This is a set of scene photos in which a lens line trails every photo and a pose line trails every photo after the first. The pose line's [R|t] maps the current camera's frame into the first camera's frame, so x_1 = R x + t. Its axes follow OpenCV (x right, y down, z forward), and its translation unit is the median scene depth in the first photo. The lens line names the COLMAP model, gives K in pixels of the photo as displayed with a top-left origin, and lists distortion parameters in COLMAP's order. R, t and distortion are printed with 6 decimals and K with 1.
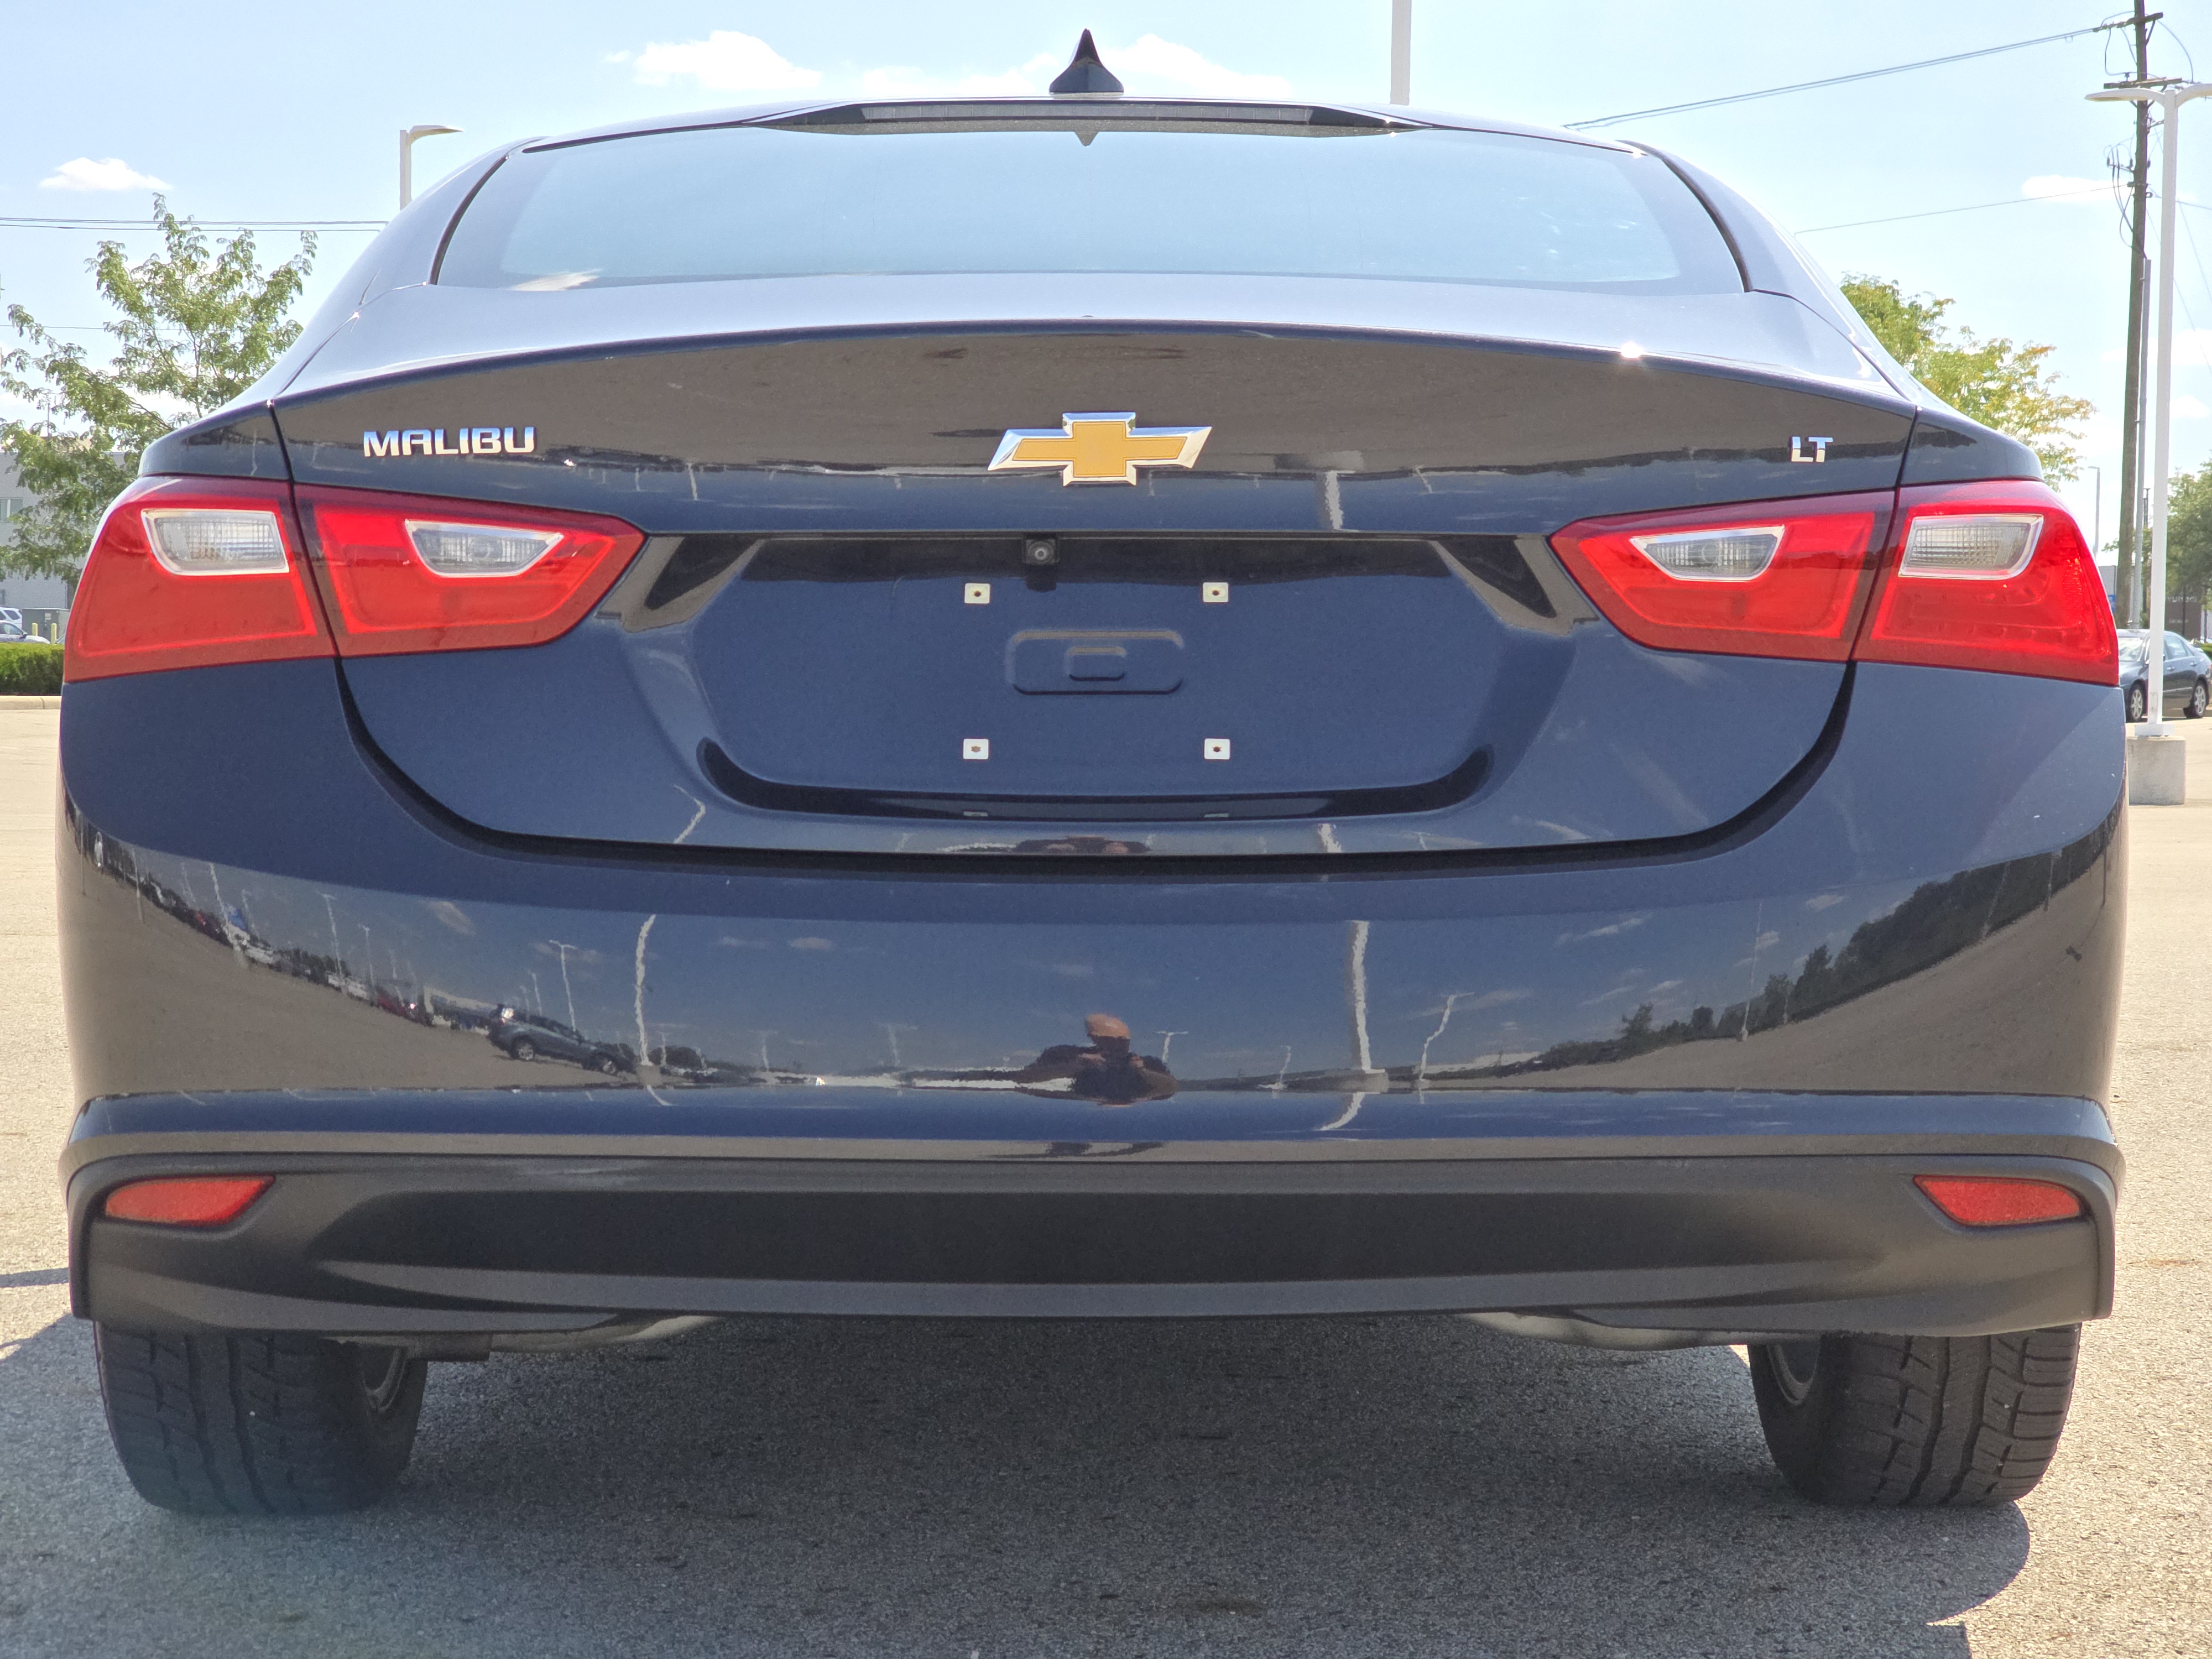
lens RADIAL K [[4453.6, 0, 1106.0], [0, 4453.6, 829.5], [0, 0, 1]] dist [-1.038196, 16.875357]
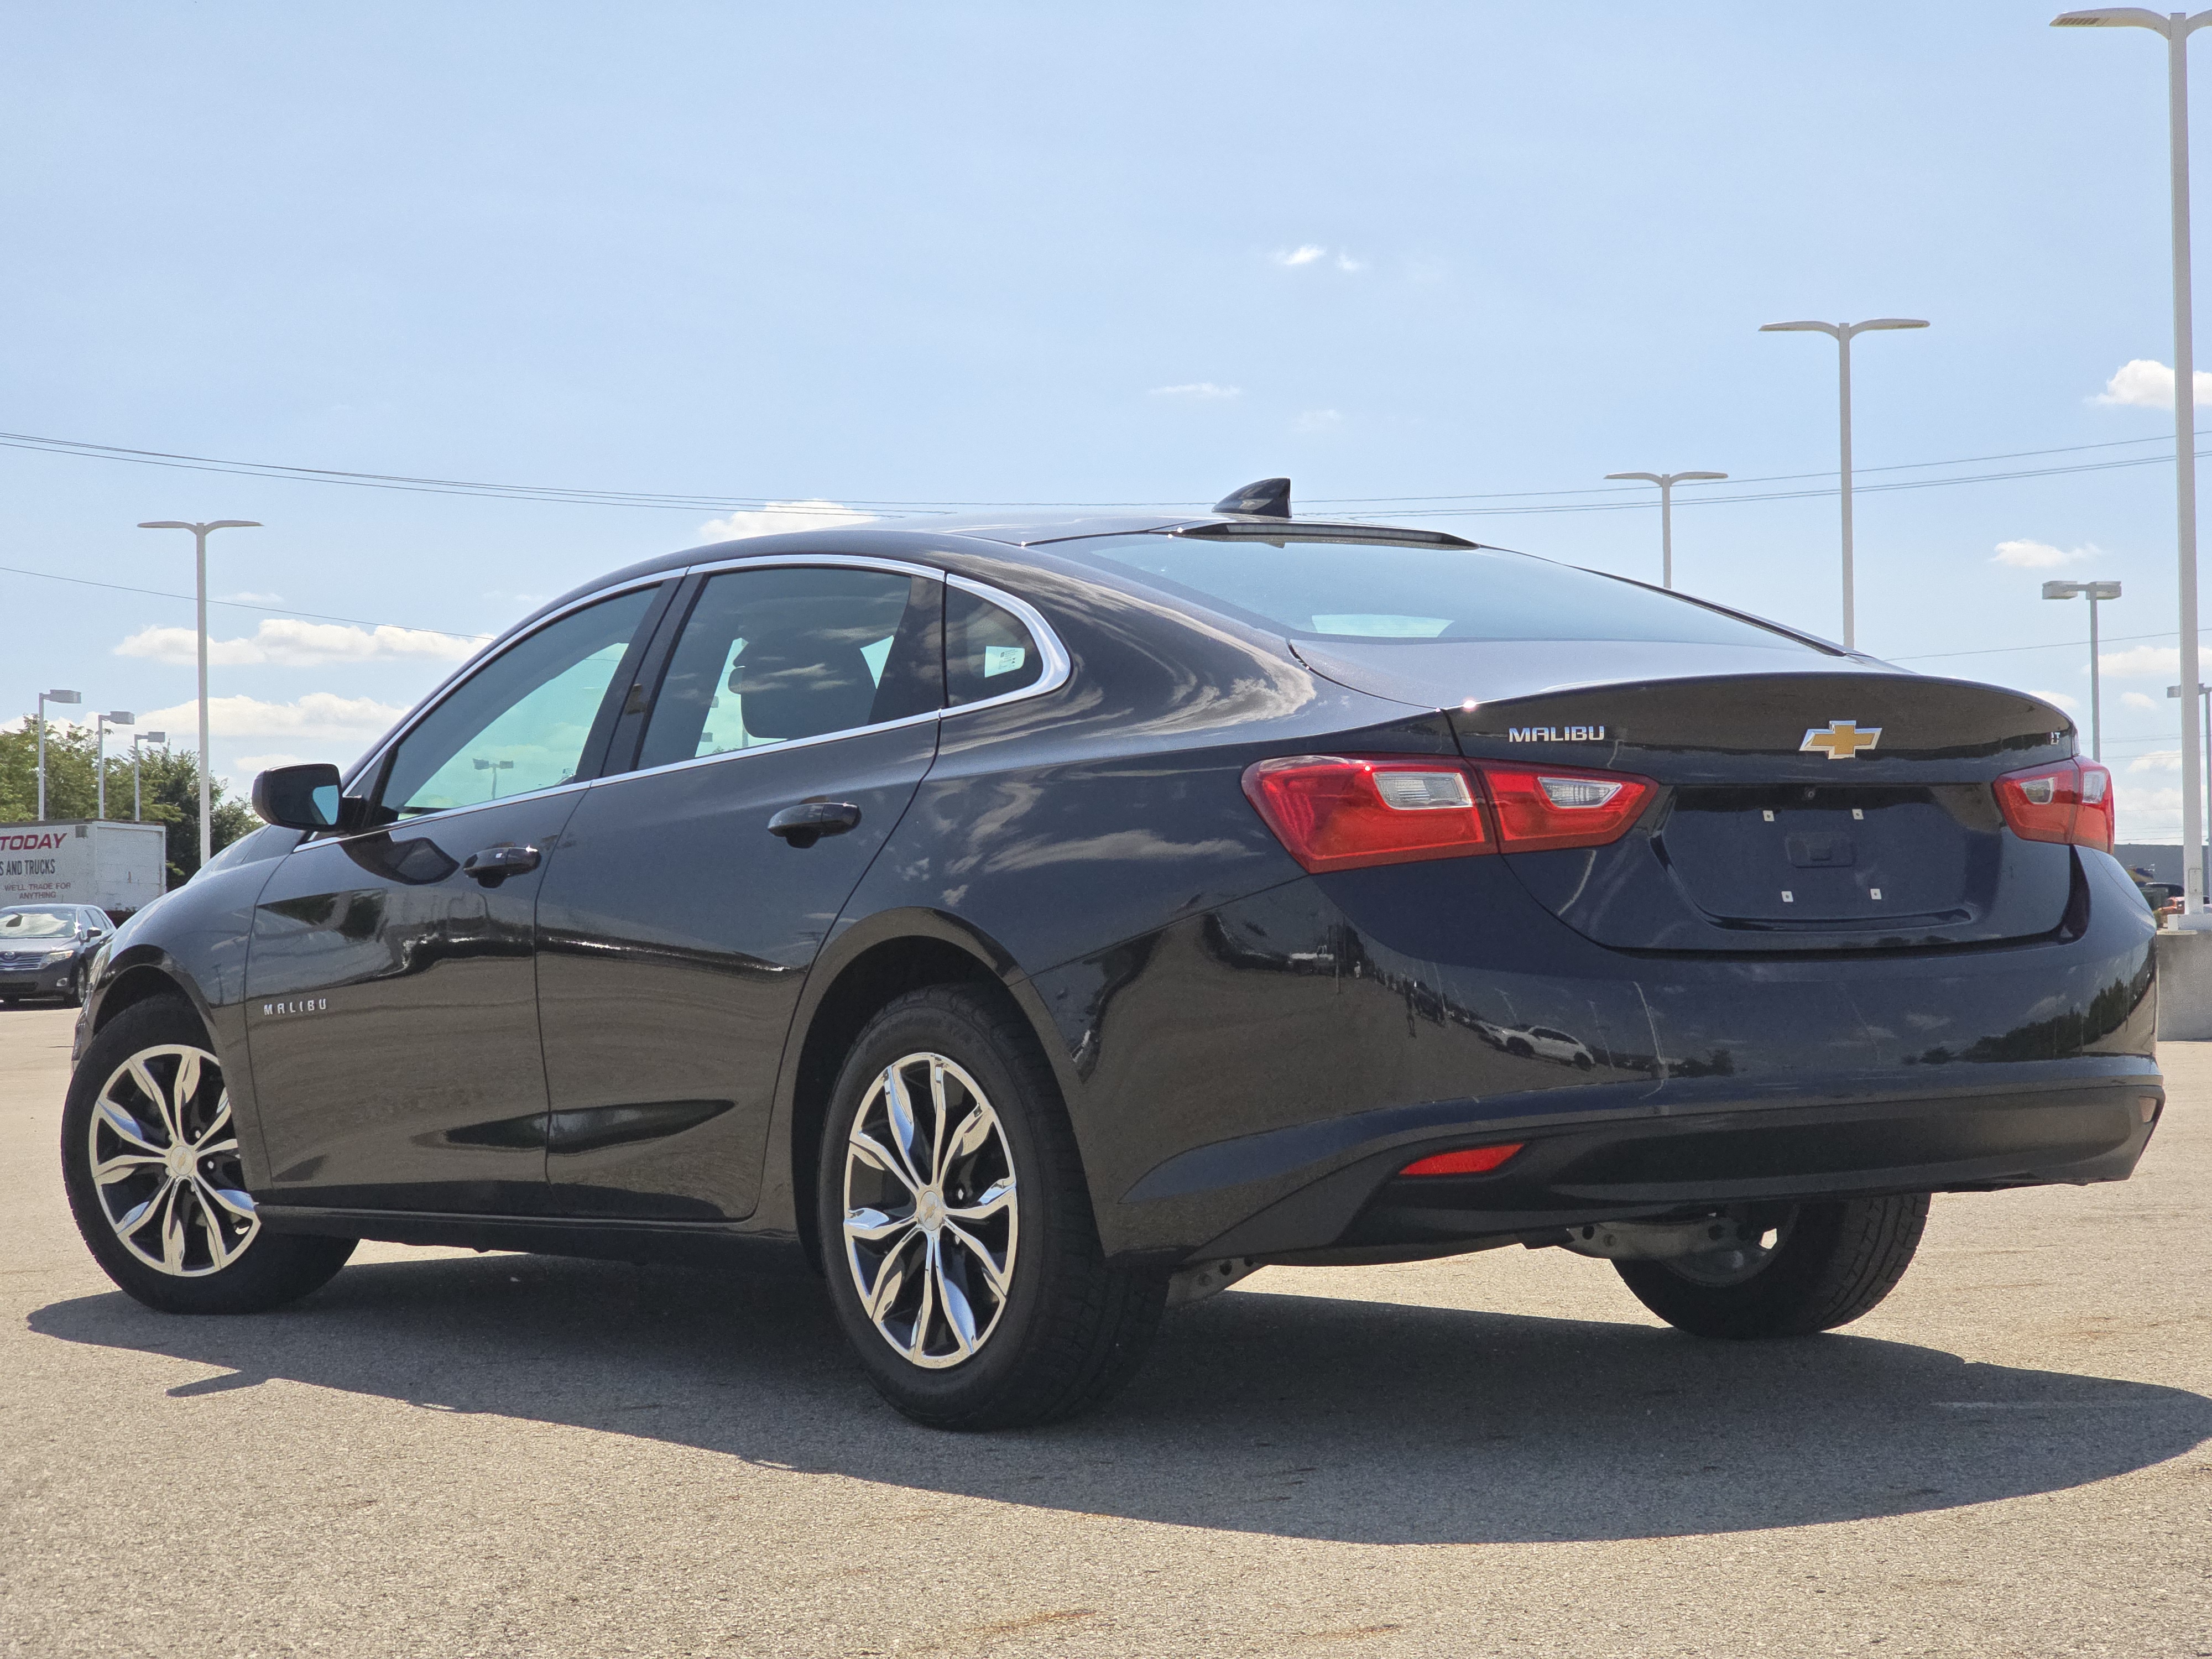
lens RADIAL K [[4439.8, 0, 1106.0], [0, 4439.8, 829.5], [0, 0, 1]] dist [-0.311703, -0.045077]
pose [[0.824251, -0.013099, 0.566074, -1.340079], [0.051079, 0.997376, -0.051297, 0.035341], [-0.563916, 0.071196, 0.822757, -0.397496]]
